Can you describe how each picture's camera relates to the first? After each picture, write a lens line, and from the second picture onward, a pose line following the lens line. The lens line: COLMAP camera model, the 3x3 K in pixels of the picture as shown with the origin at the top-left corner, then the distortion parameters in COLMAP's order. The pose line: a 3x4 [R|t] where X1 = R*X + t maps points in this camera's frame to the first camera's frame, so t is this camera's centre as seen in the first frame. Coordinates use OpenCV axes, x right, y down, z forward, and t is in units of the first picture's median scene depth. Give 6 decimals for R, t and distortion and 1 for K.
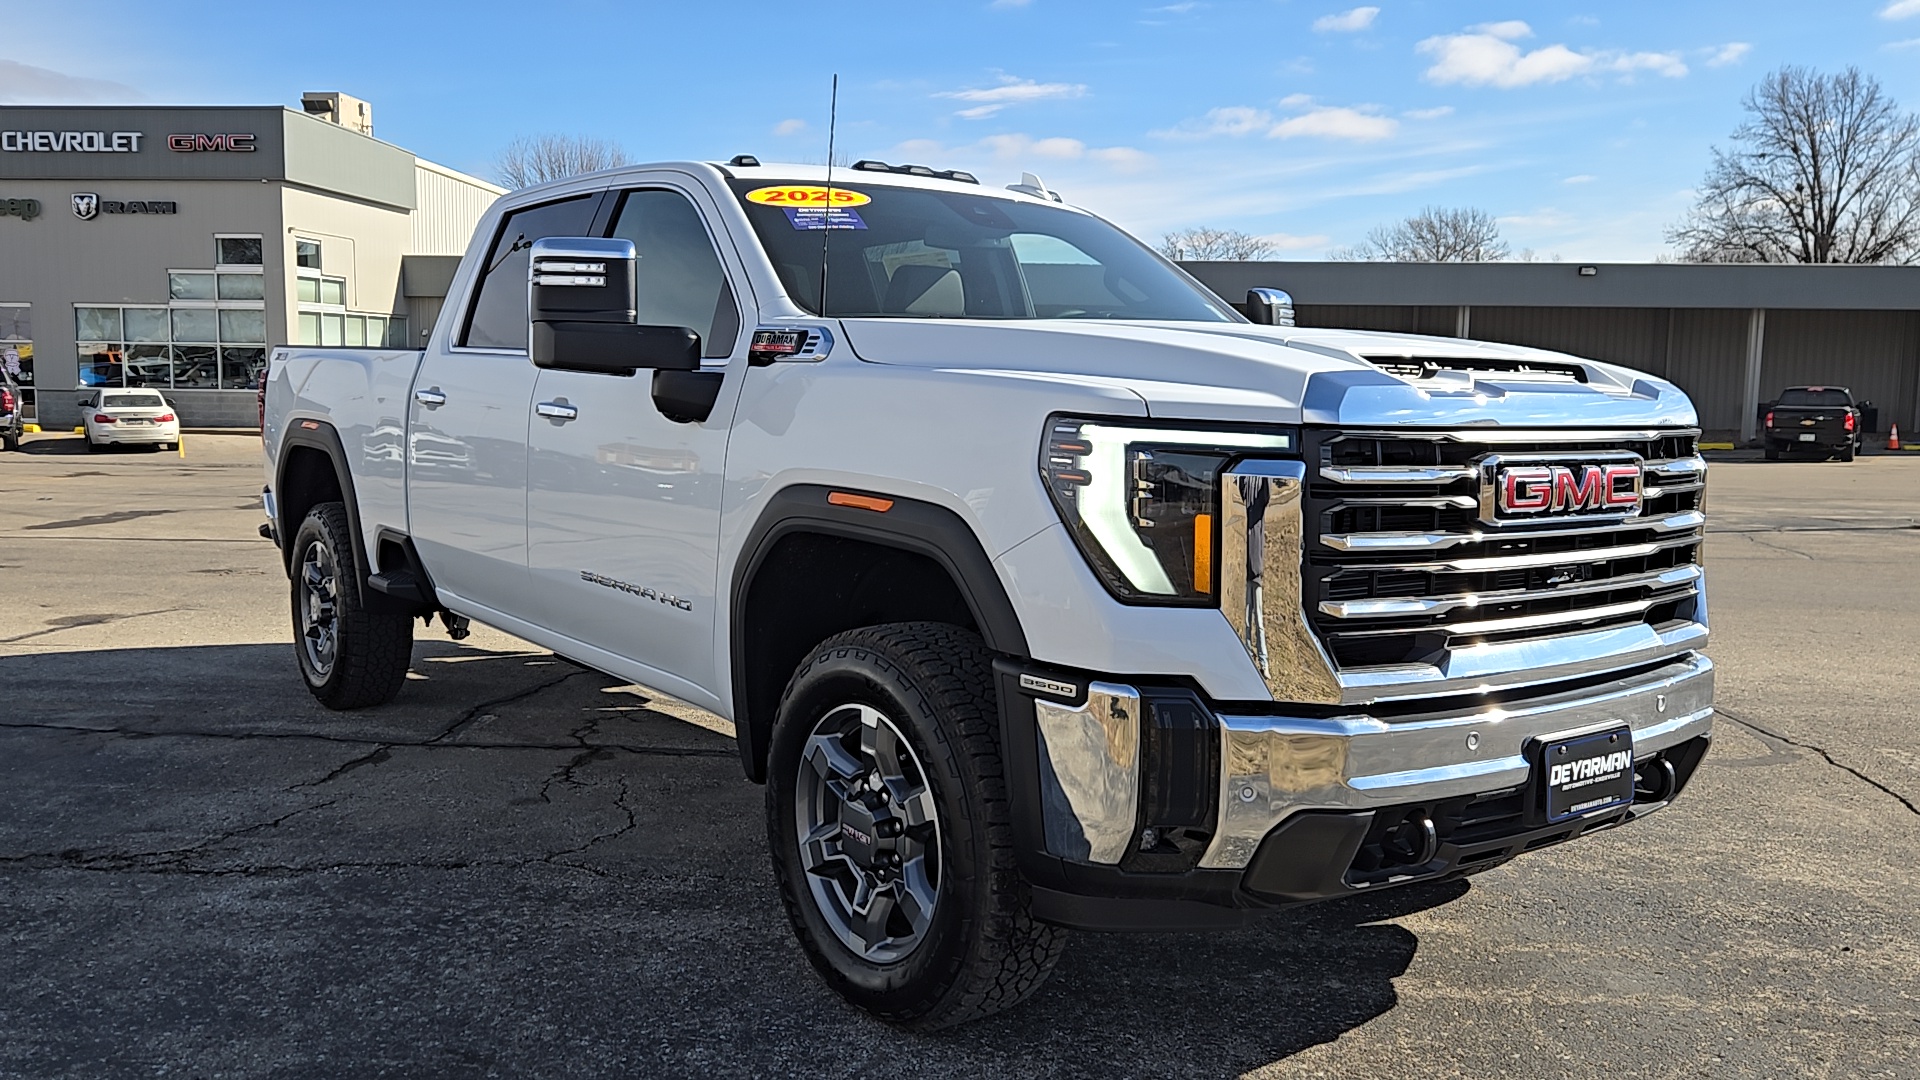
lens RADIAL K [[1623.9, 0, 925.3], [0, 1623.9, 531.2], [0, 0, 1]] dist [0.023219, -0.024606]
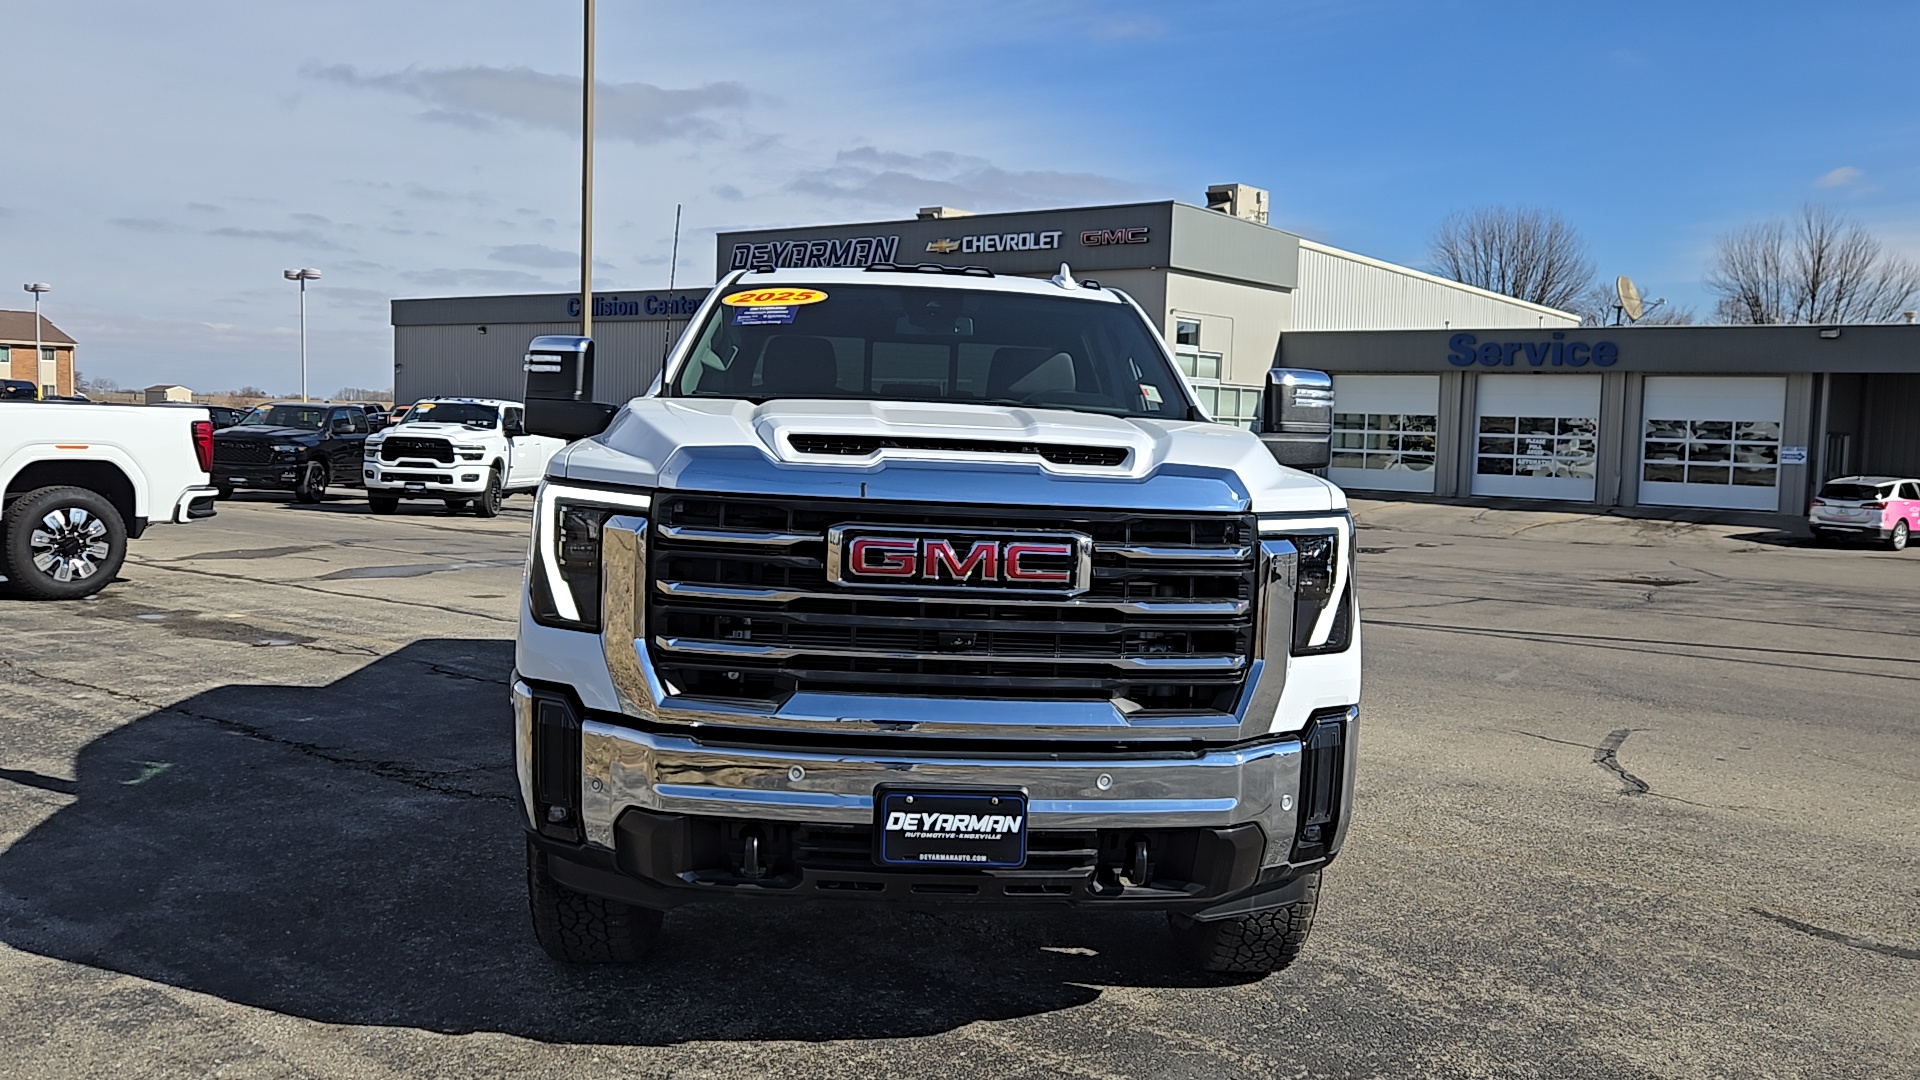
lens RADIAL K [[1623.9, 0, 955.0], [0, 1623.9, 531.1], [0, 0, 1]] dist [0.023219, -0.024606]
pose [[0.826328, 0.050899, -0.560884, 0.197933], [-0.075115, 0.996970, -0.020190, -0.004697], [0.558157, 0.058814, 0.827648, 0.022218]]
